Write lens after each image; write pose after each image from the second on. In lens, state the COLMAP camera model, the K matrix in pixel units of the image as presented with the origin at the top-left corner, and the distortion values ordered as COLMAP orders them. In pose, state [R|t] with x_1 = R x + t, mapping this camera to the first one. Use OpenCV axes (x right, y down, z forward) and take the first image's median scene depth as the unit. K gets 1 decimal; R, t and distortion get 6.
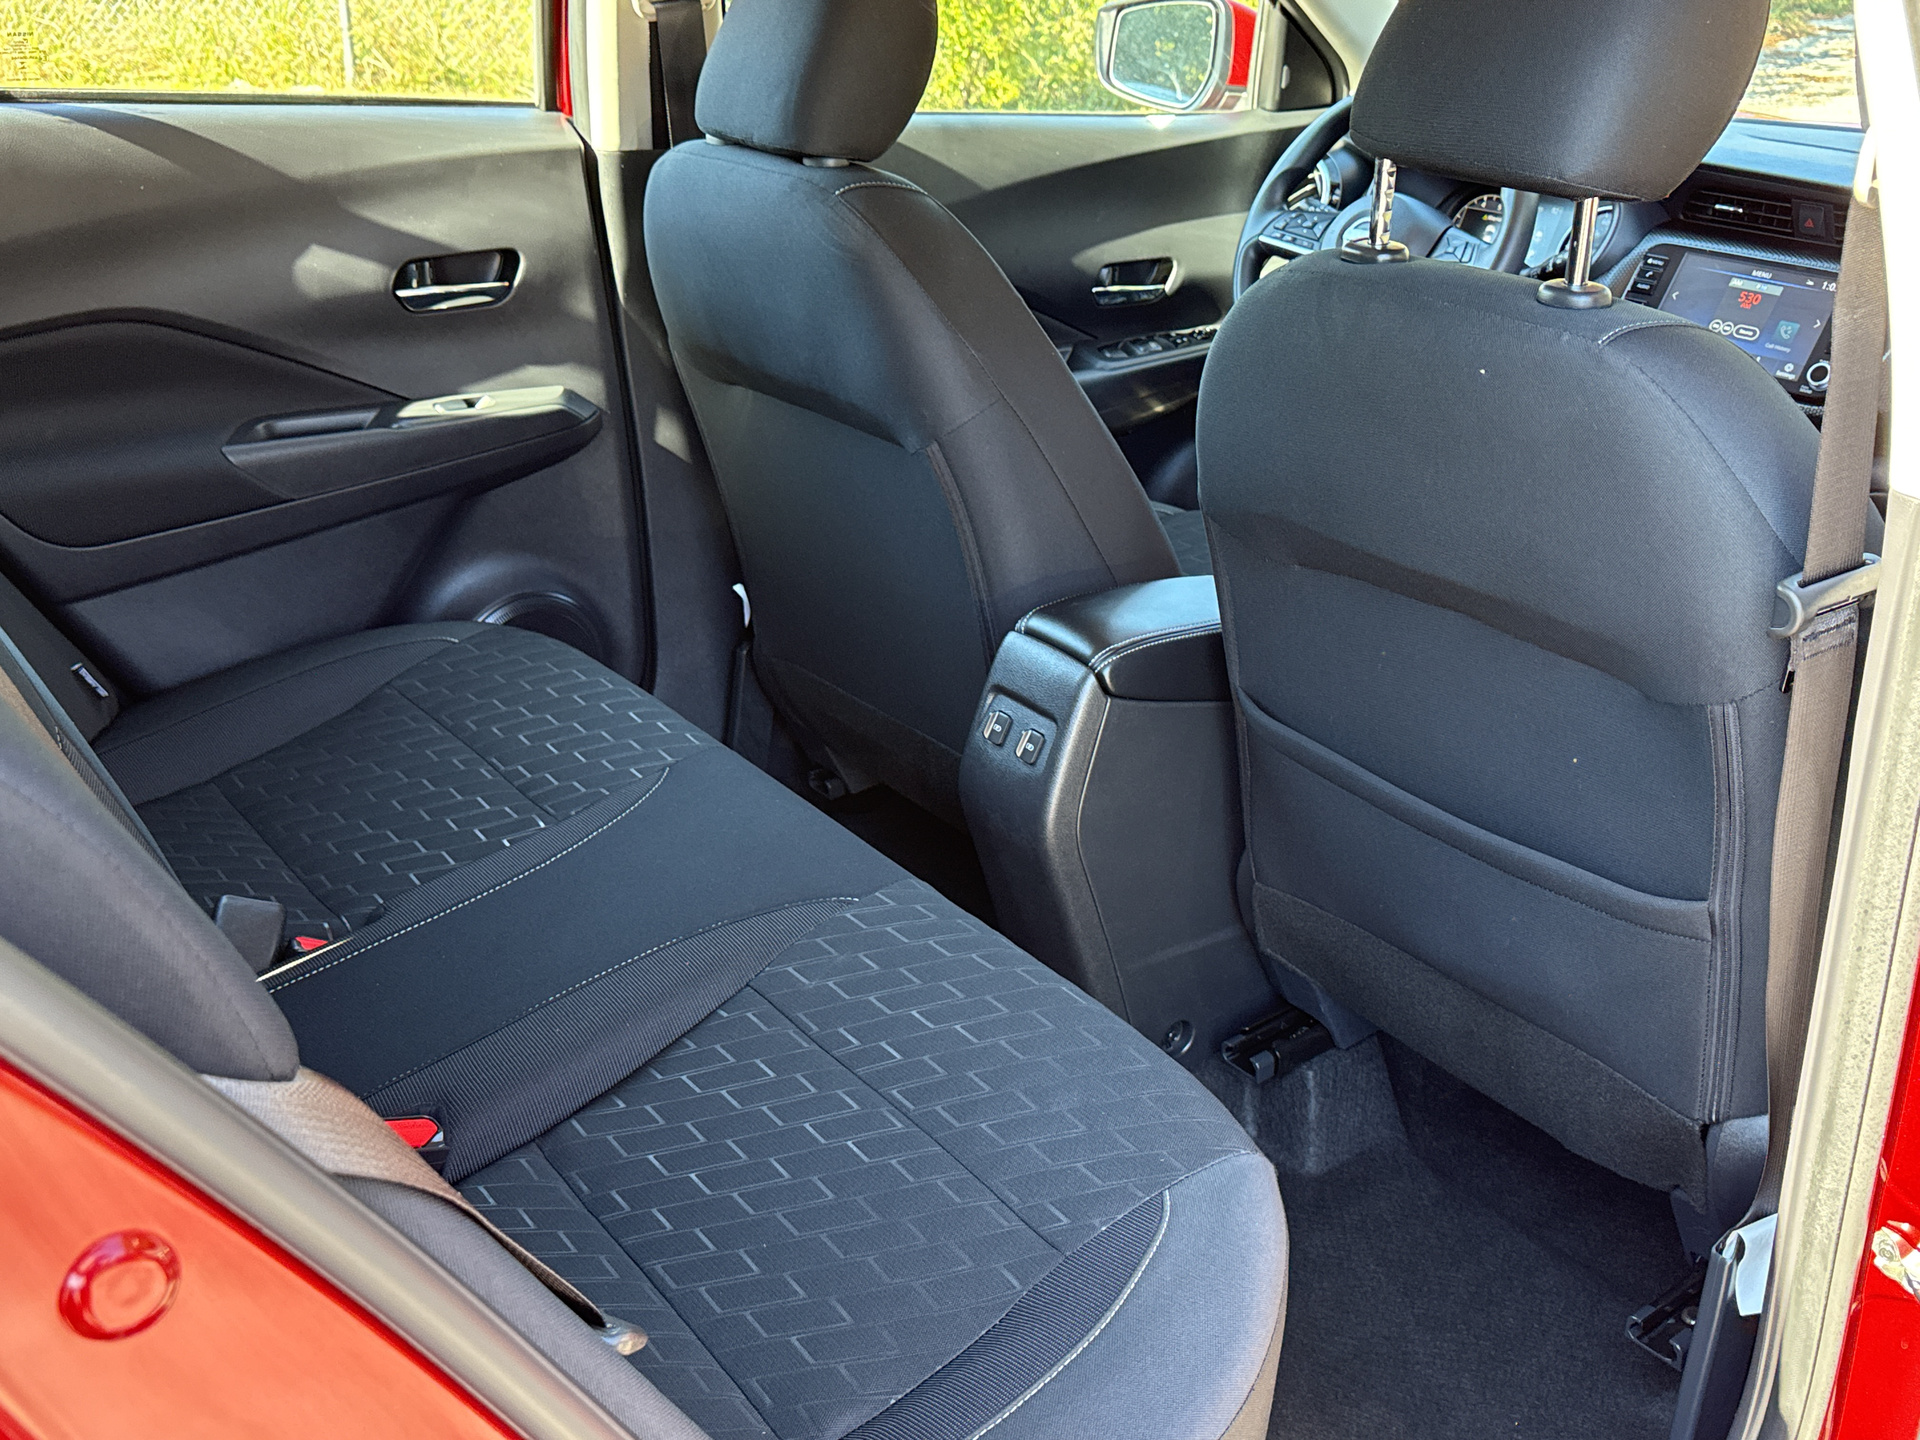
lens RADIAL K [[1872.0, 0, 960.0], [0, 1872.0, 720.0], [0, 0, 1]] dist [0.125871, -0.239479]
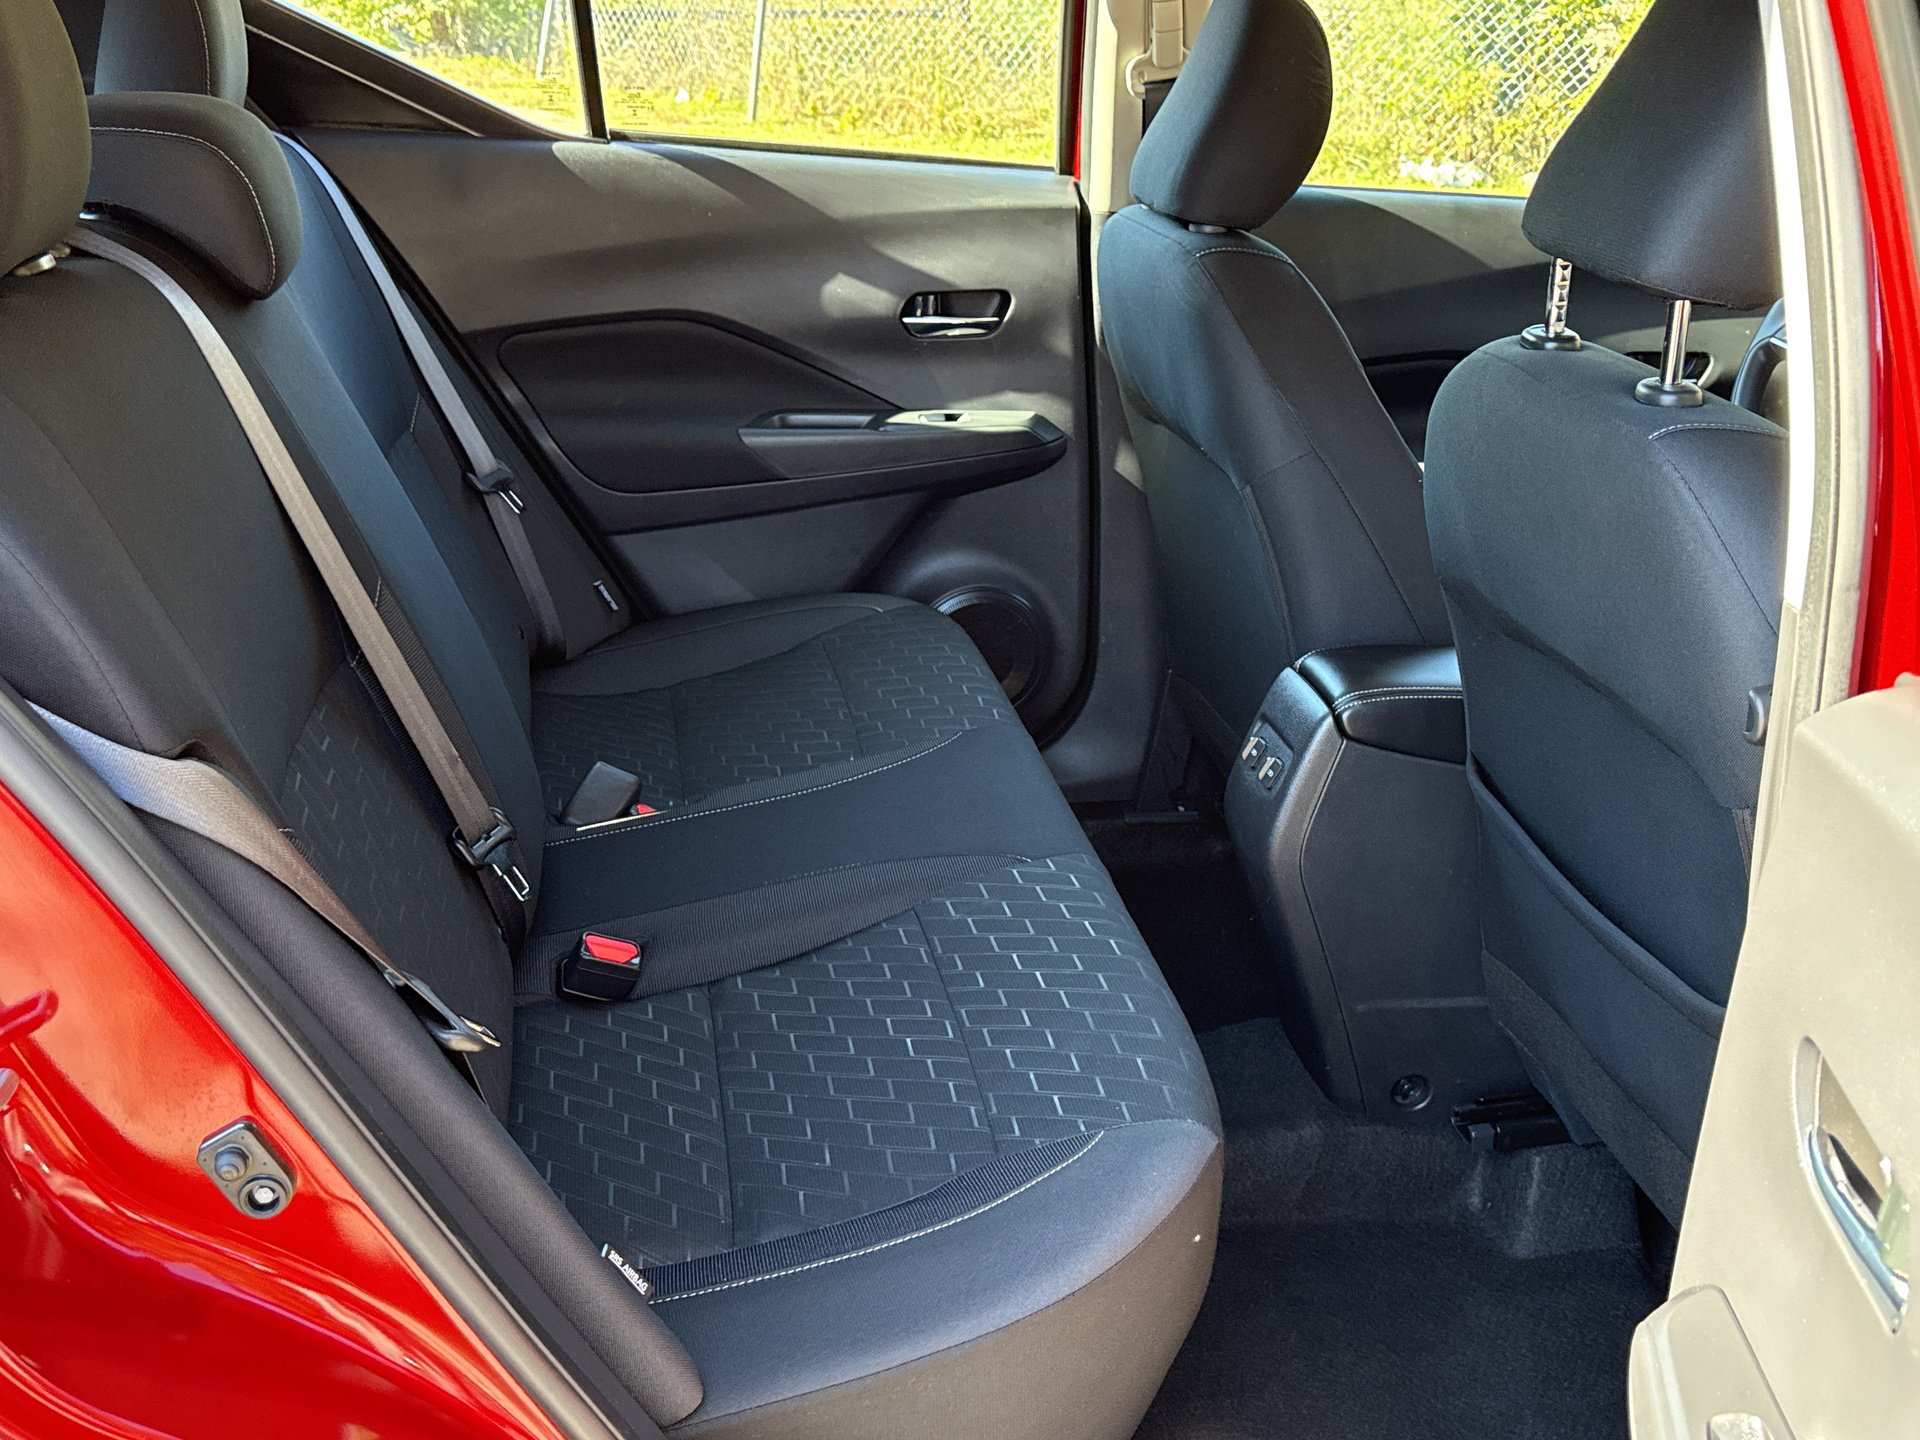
lens RADIAL K [[1872.0, 0, 960.0], [0, 1872.0, 720.0], [0, 0, 1]] dist [0.125871, -0.239479]
pose [[0.895276, 0.170596, -0.411555, 0.265897], [-0.184071, 0.982888, 0.007003, 0.008124], [0.405707, 0.069485, 0.911358, -0.048835]]
